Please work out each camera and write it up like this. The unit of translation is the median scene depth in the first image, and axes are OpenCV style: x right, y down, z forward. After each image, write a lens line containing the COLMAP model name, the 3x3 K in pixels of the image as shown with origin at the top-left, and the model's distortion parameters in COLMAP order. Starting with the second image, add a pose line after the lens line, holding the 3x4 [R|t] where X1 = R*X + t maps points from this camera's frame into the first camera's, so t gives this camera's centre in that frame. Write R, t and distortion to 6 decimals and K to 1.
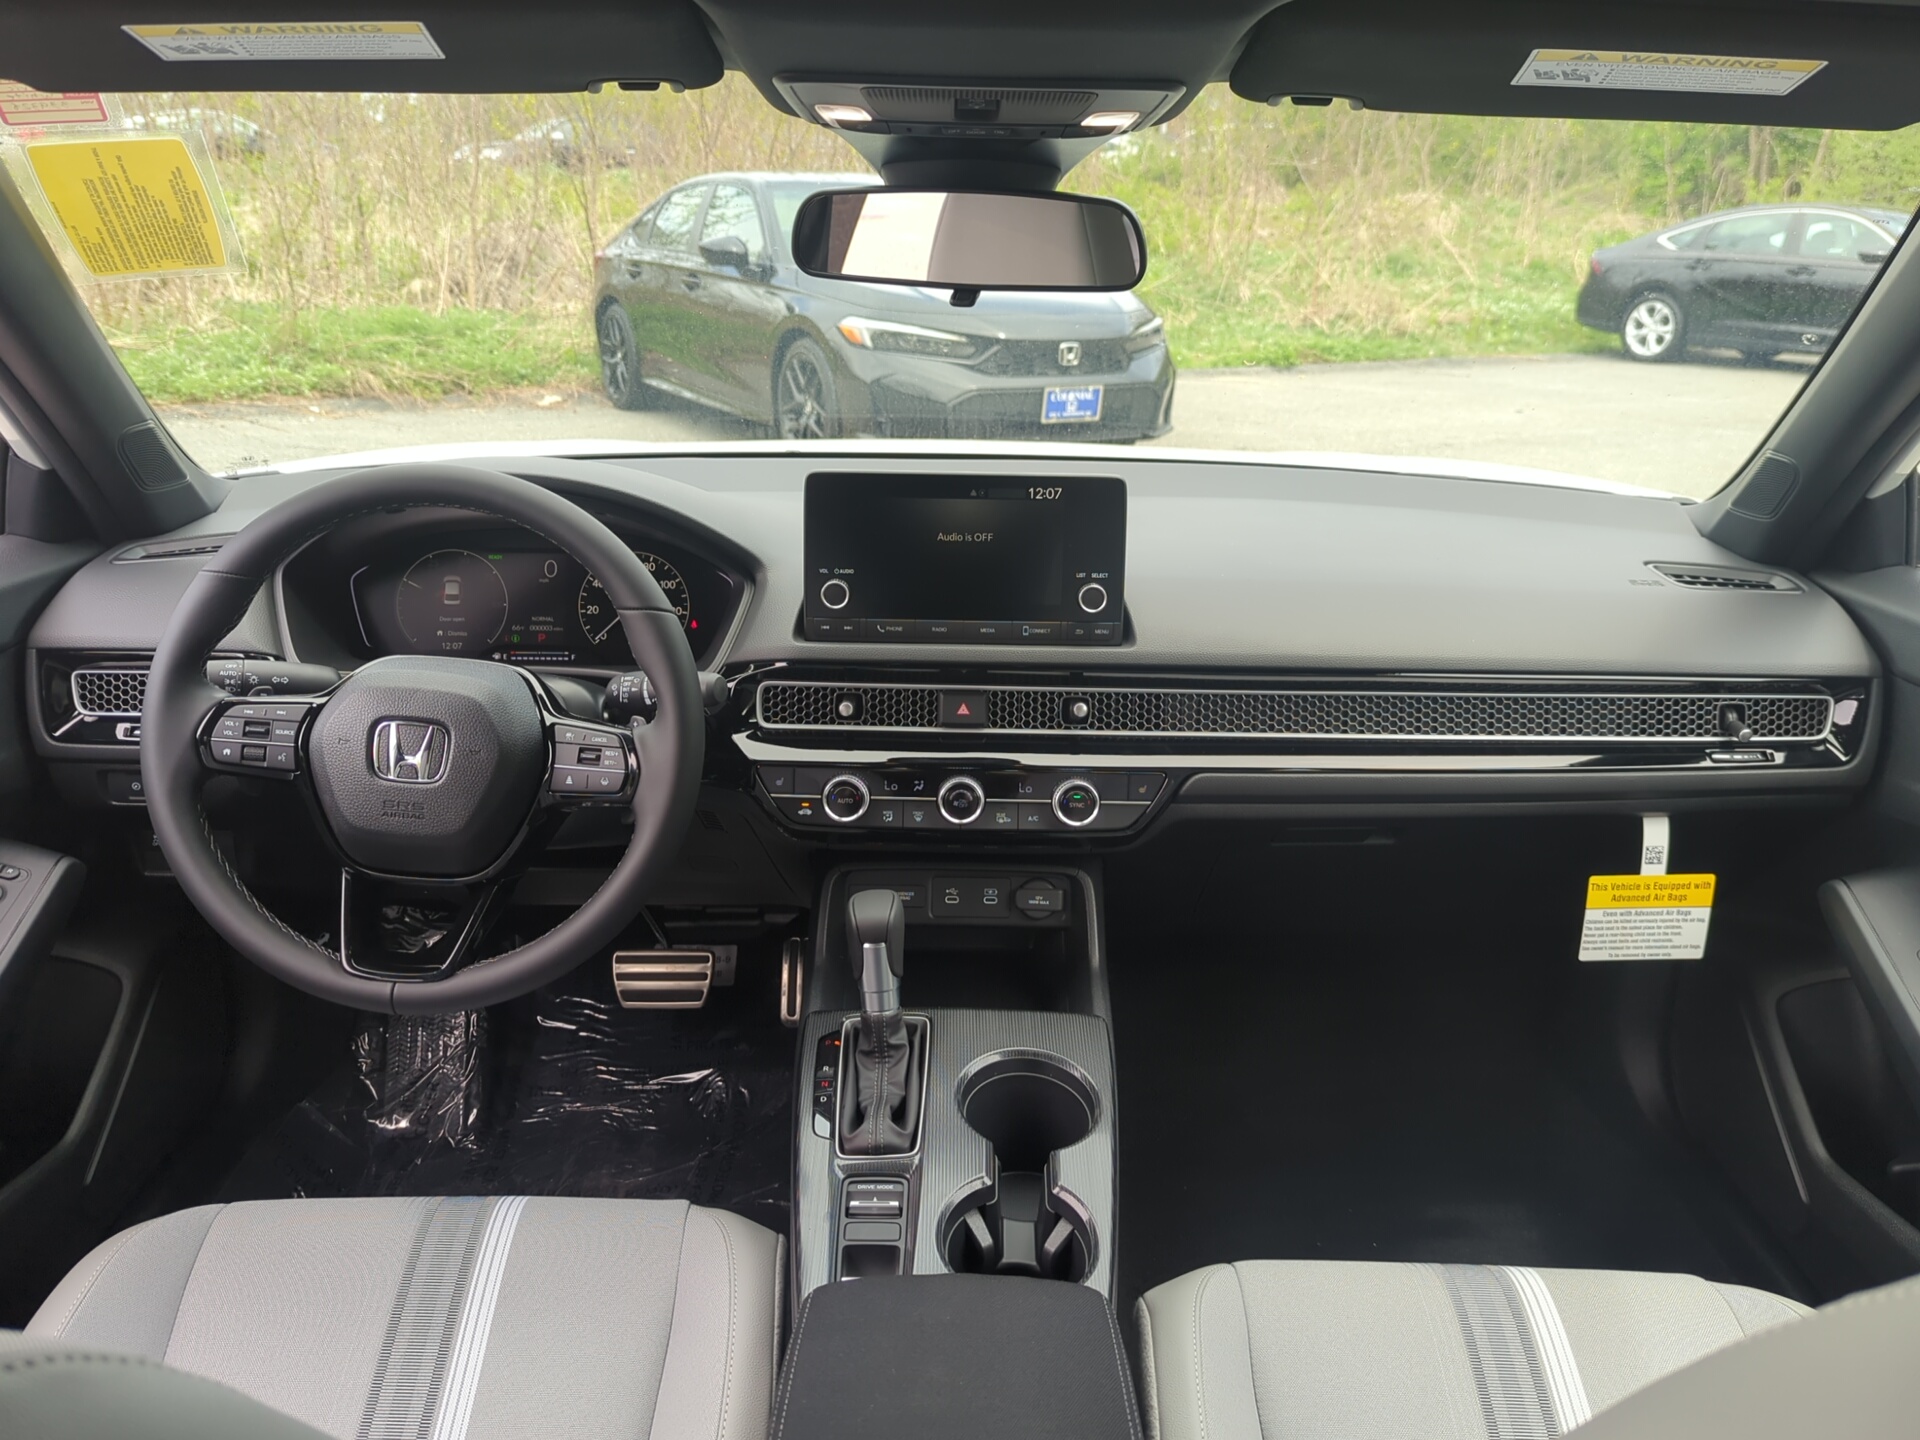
lens RADIAL K [[1562.0, 0, 989.7], [0, 1562.0, 698.6], [0, 0, 1]] dist [0.038032, -0.011544]
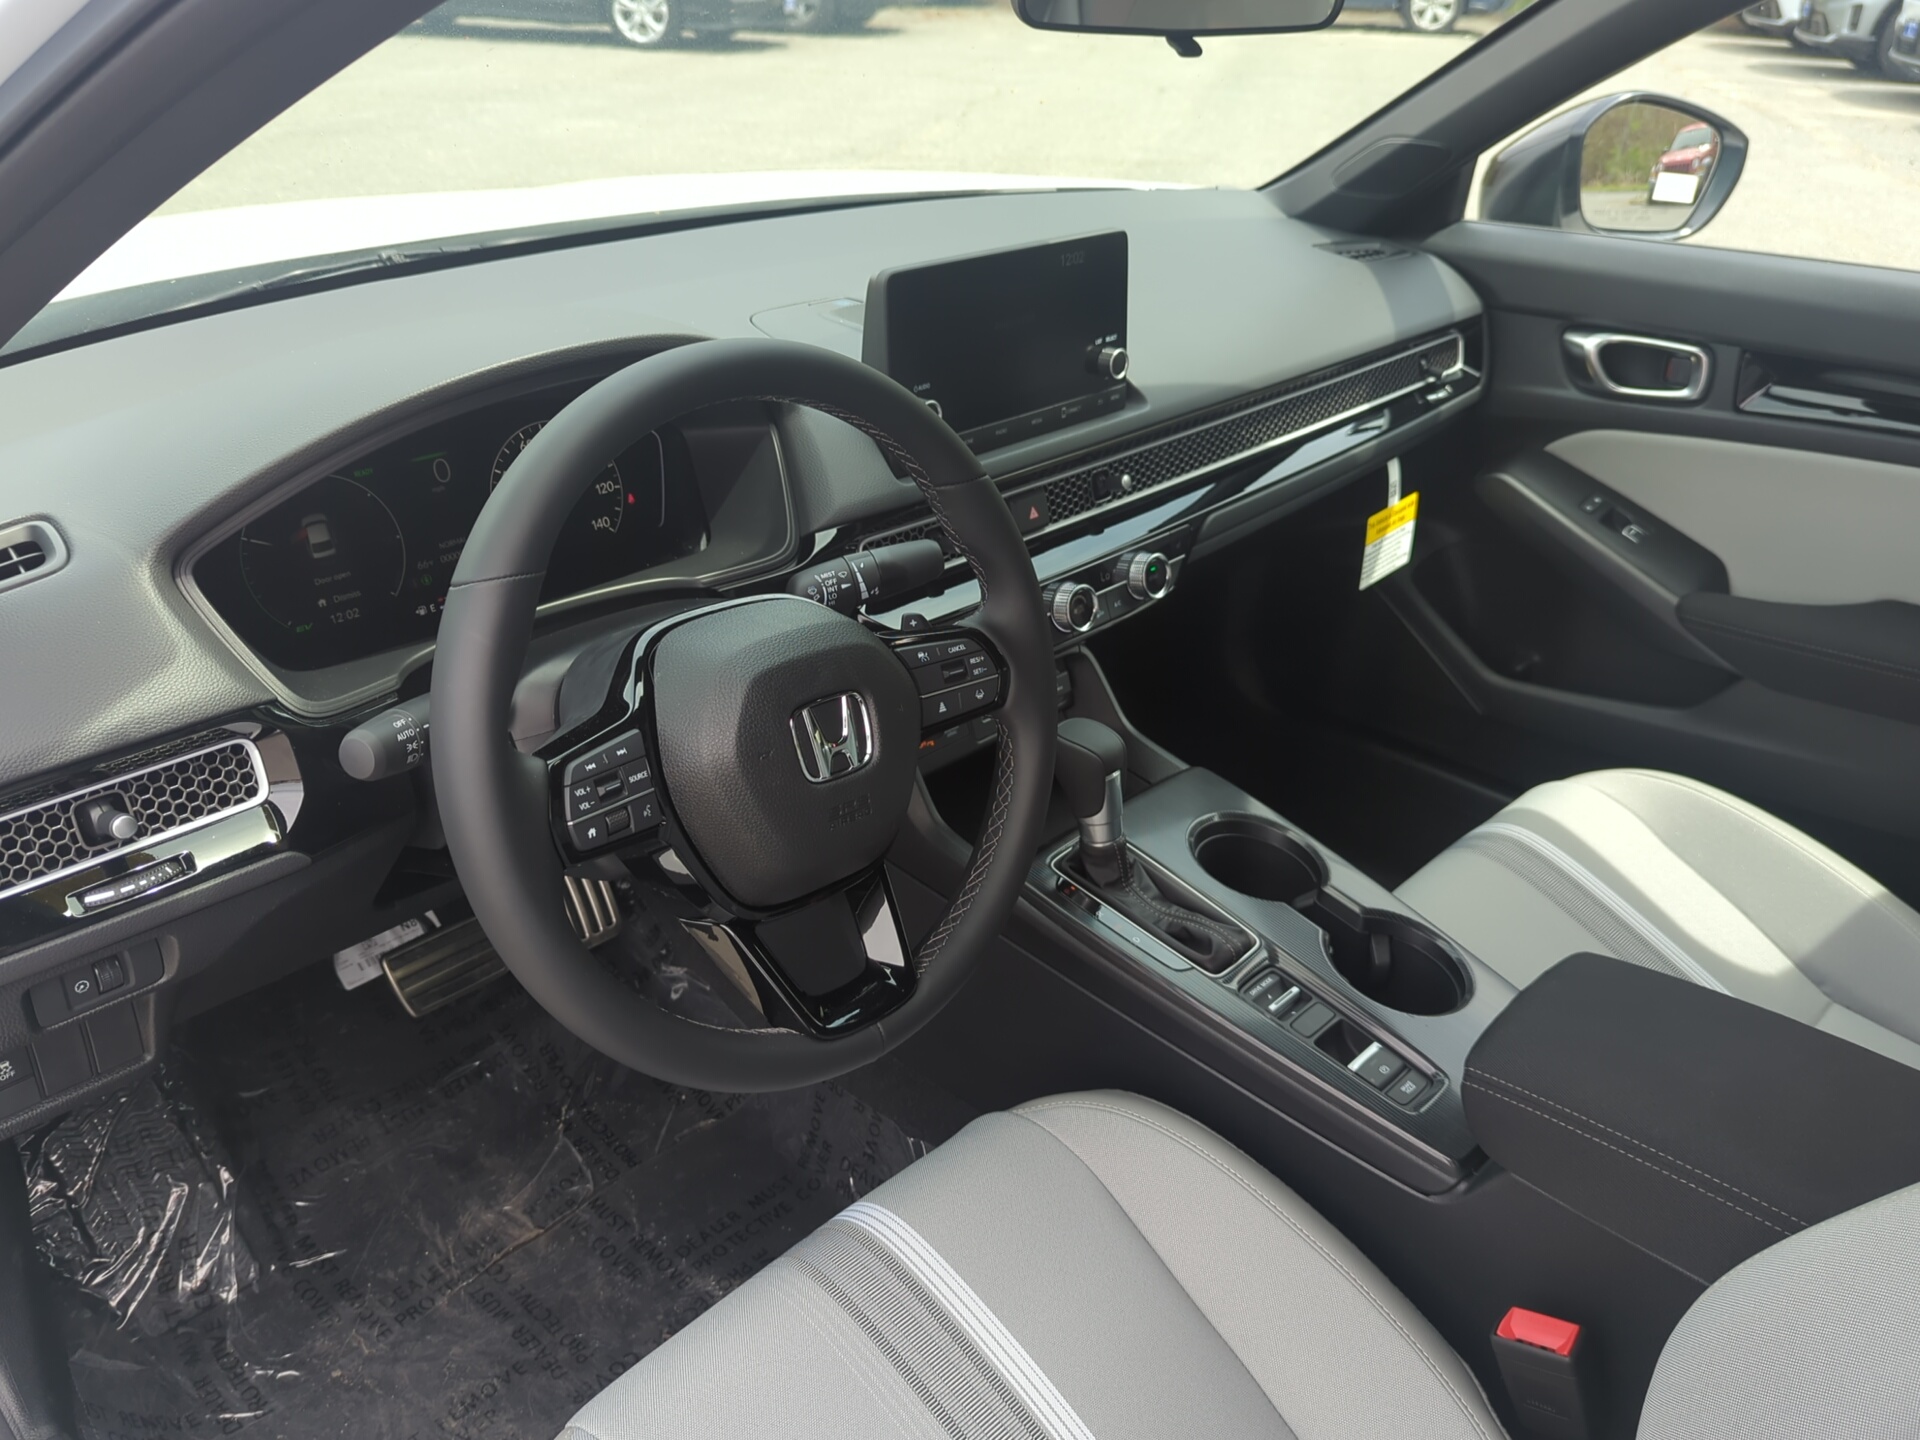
lens RADIAL K [[1562.0, 0, 989.7], [0, 1562.0, 698.6], [0, 0, 1]] dist [0.038032, -0.011544]
pose [[0.691026, -0.325006, 0.645643, -0.659829], [0.194676, 0.943891, 0.266779, -0.139270], [-0.696121, -0.058660, 0.715524, 0.349487]]
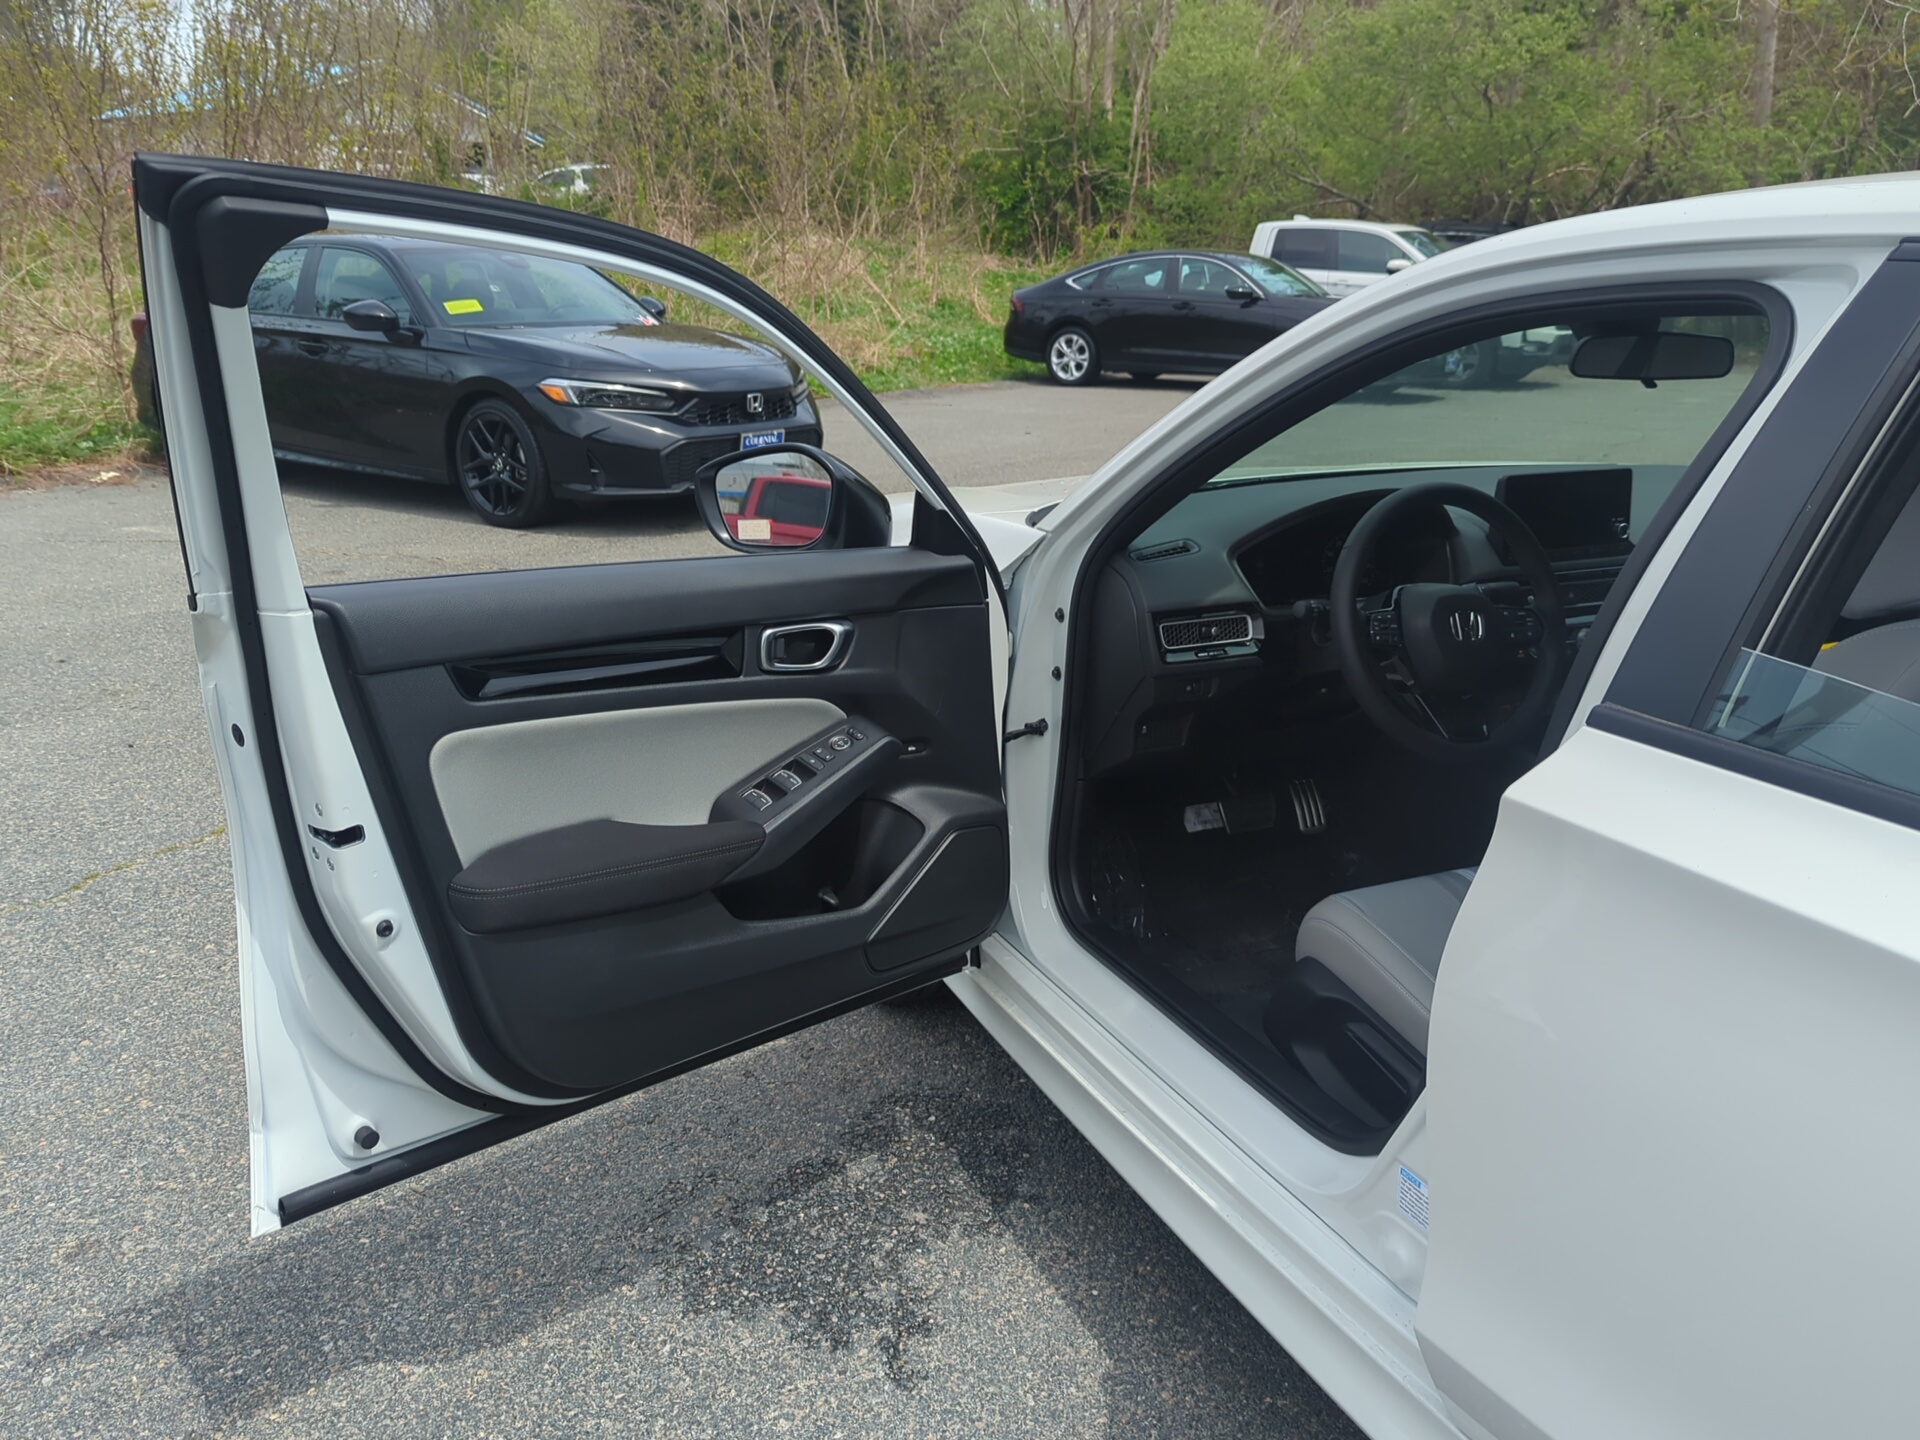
lens RADIAL K [[1562.0, 0, 989.7], [0, 1562.0, 698.6], [0, 0, 1]] dist [0.038032, -0.011544]
pose [[0.915868, -0.120666, 0.382918, -1.334076], [0.128448, 0.991702, 0.005286, 0.013815], [-0.380378, 0.044344, 0.923767, -0.410574]]
